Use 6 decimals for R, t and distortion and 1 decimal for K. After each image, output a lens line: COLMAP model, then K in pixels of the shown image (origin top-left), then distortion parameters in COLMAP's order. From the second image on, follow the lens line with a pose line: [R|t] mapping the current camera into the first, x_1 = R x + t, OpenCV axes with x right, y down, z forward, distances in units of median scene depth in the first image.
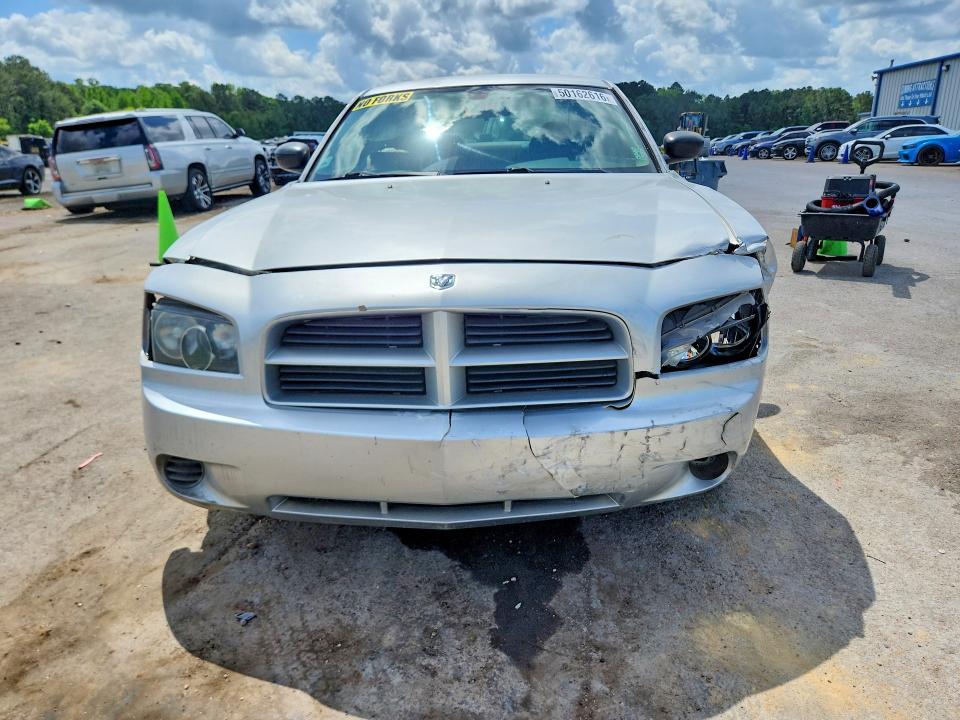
lens RADIAL K [[740.7, 0, 474.5], [0, 740.7, 362.9], [0, 0, 1]] dist [0.008551, -0.003022]
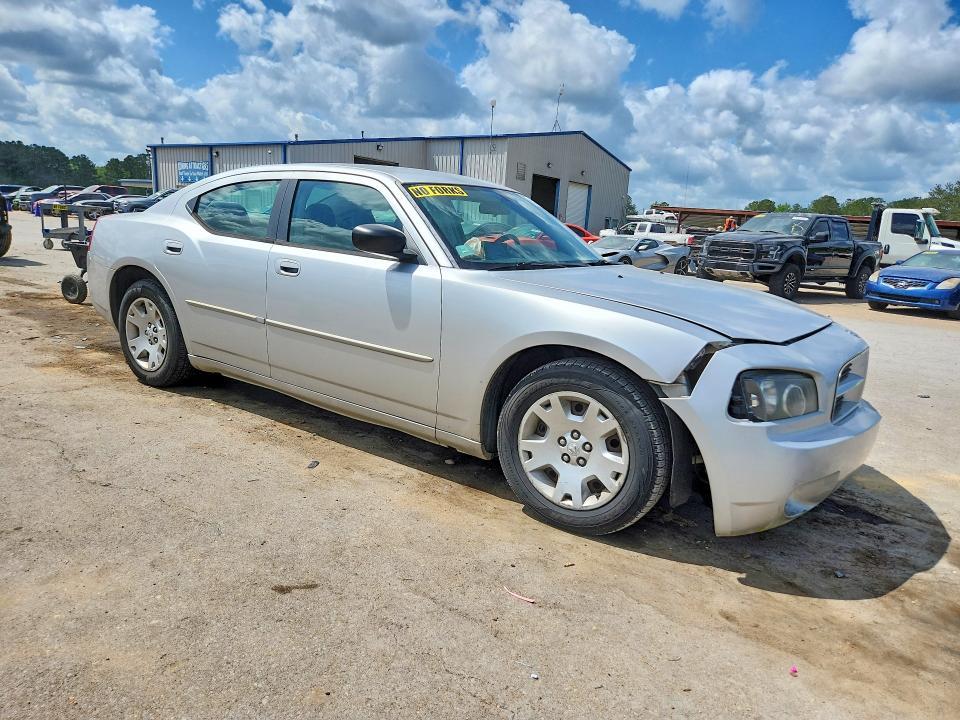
lens RADIAL K [[740.7, 0, 474.5], [0, 740.7, 362.9], [0, 0, 1]] dist [0.008551, -0.003022]
pose [[0.421588, -0.117771, 0.899107, -1.754567], [0.179663, 0.982722, 0.044480, -0.244427], [-0.888811, 0.142784, 0.435462, 0.882758]]
